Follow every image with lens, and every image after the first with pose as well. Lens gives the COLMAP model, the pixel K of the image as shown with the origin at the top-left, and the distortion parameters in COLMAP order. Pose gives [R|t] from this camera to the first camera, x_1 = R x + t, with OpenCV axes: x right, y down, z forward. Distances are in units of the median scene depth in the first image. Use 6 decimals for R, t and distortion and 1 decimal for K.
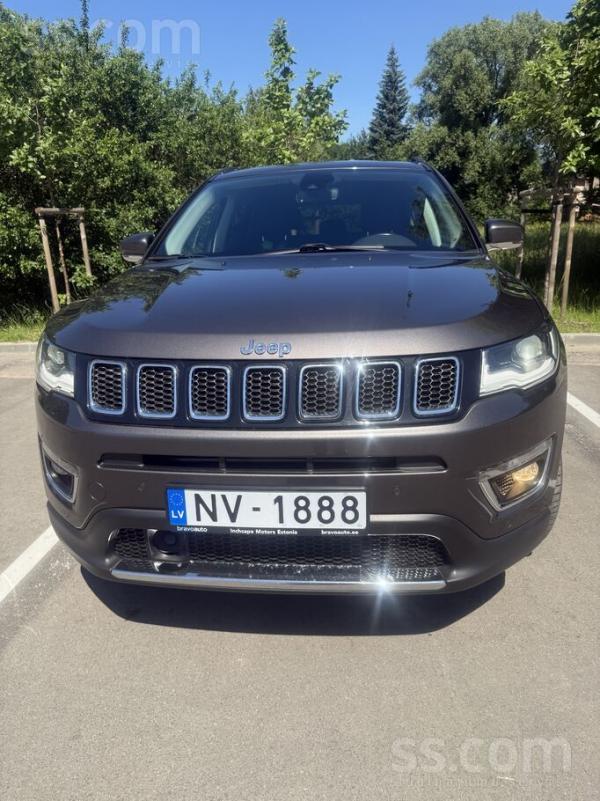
lens RADIAL K [[555.4, 0, 300.0], [0, 555.4, 400.5], [0, 0, 1]] dist [0.006547, -0.022938]
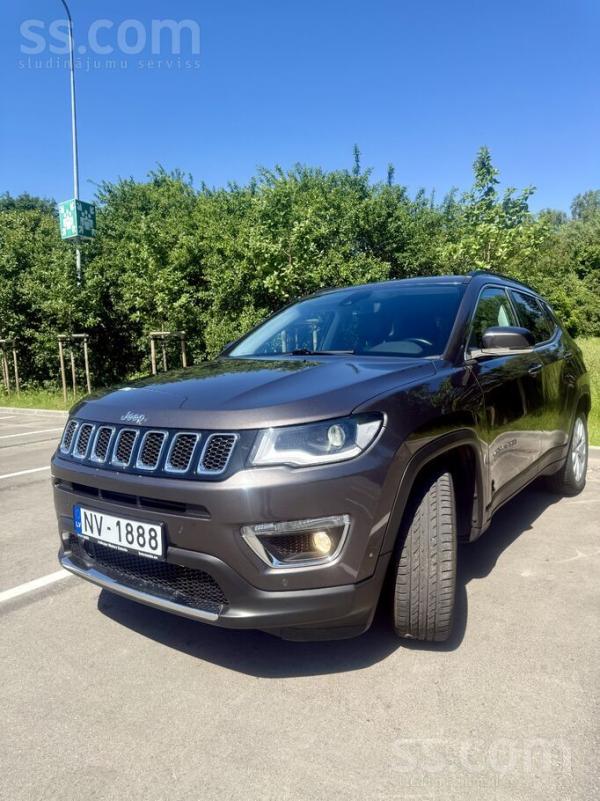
lens RADIAL K [[555.4, 0, 300.0], [0, 555.4, 400.5], [0, 0, 1]] dist [0.006547, -0.022938]
pose [[0.864951, 0.048146, -0.499541, 0.884700], [-0.135803, 0.980705, -0.140621, 0.004761], [0.483132, 0.189469, 0.854801, -0.047433]]
